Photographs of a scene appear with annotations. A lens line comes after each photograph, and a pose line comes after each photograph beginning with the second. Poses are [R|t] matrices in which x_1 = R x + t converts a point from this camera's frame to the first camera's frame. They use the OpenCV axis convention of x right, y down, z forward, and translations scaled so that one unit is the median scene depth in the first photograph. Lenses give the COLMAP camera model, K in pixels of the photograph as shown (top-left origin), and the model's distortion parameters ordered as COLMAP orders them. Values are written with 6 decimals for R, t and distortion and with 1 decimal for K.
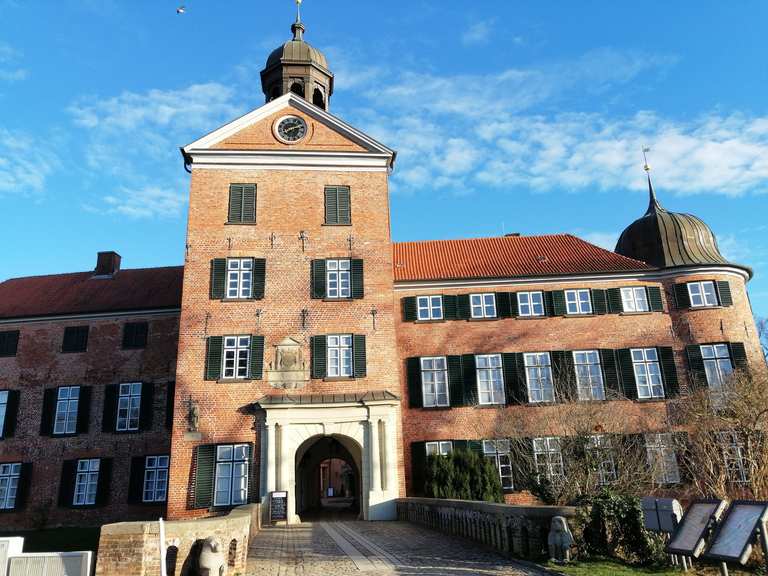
lens RADIAL K [[603.2, 0, 384.9], [0, 603.2, 283.9], [0, 0, 1]] dist [-0.002080, -0.001721]
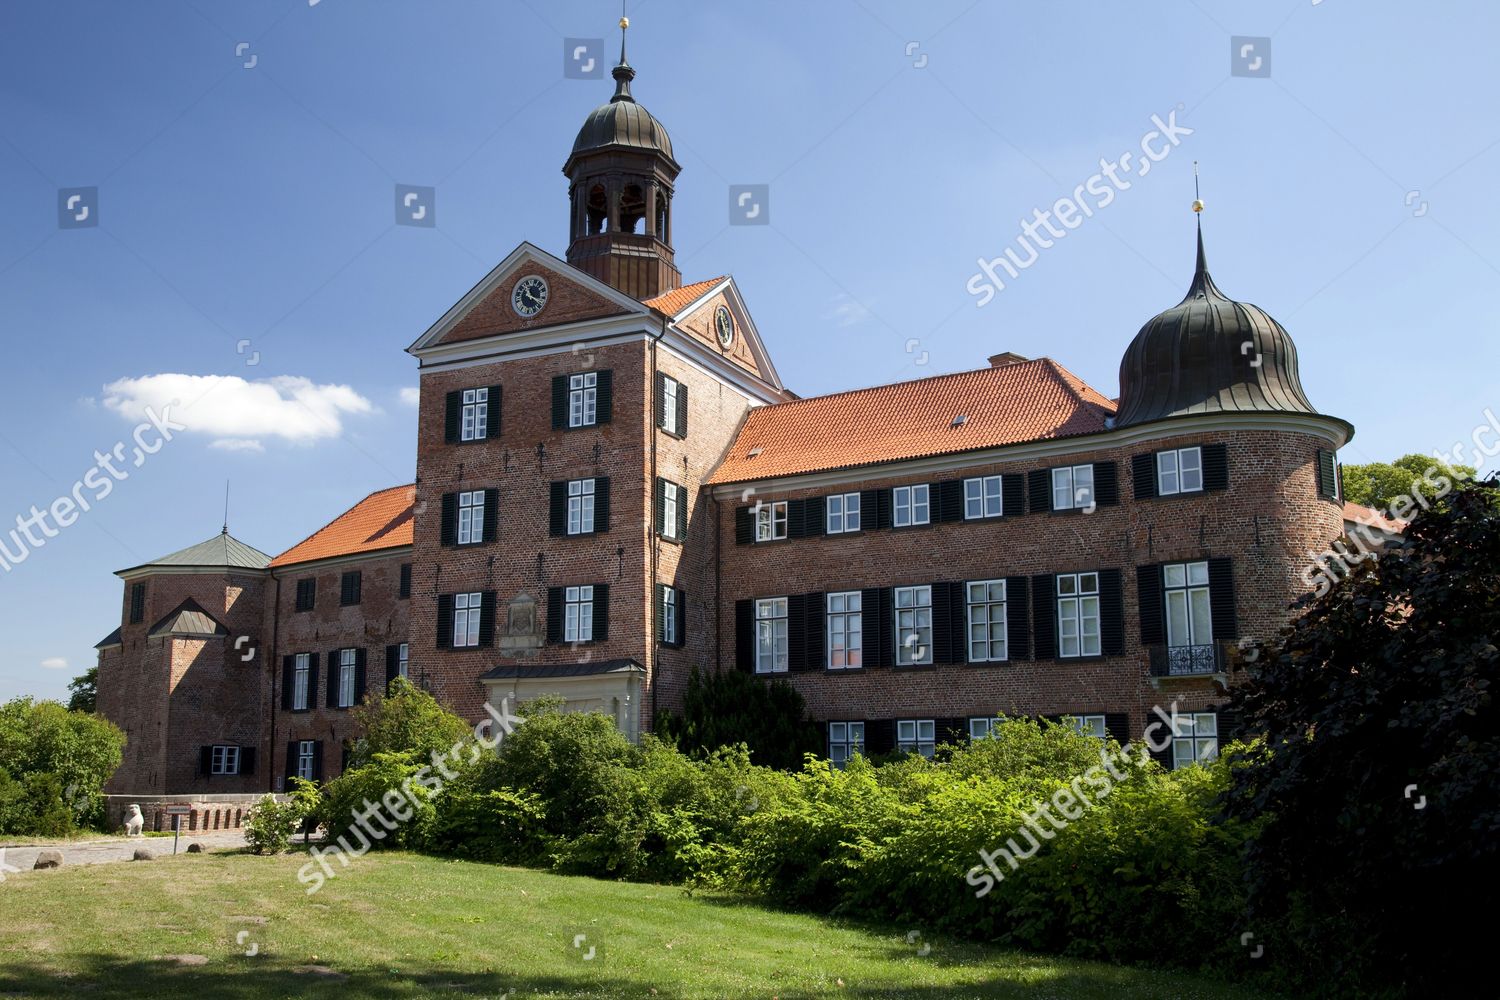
lens RADIAL K [[1398.4, 0, 745.3], [0, 1398.4, 499.1], [0, 0, 1]] dist [-0.031466, 0.000000]
pose [[0.852178, -0.066183, -0.519049, 0.956013], [0.134201, 0.986433, 0.094554, -0.149047], [0.505749, -0.150233, 0.849498, -0.330517]]
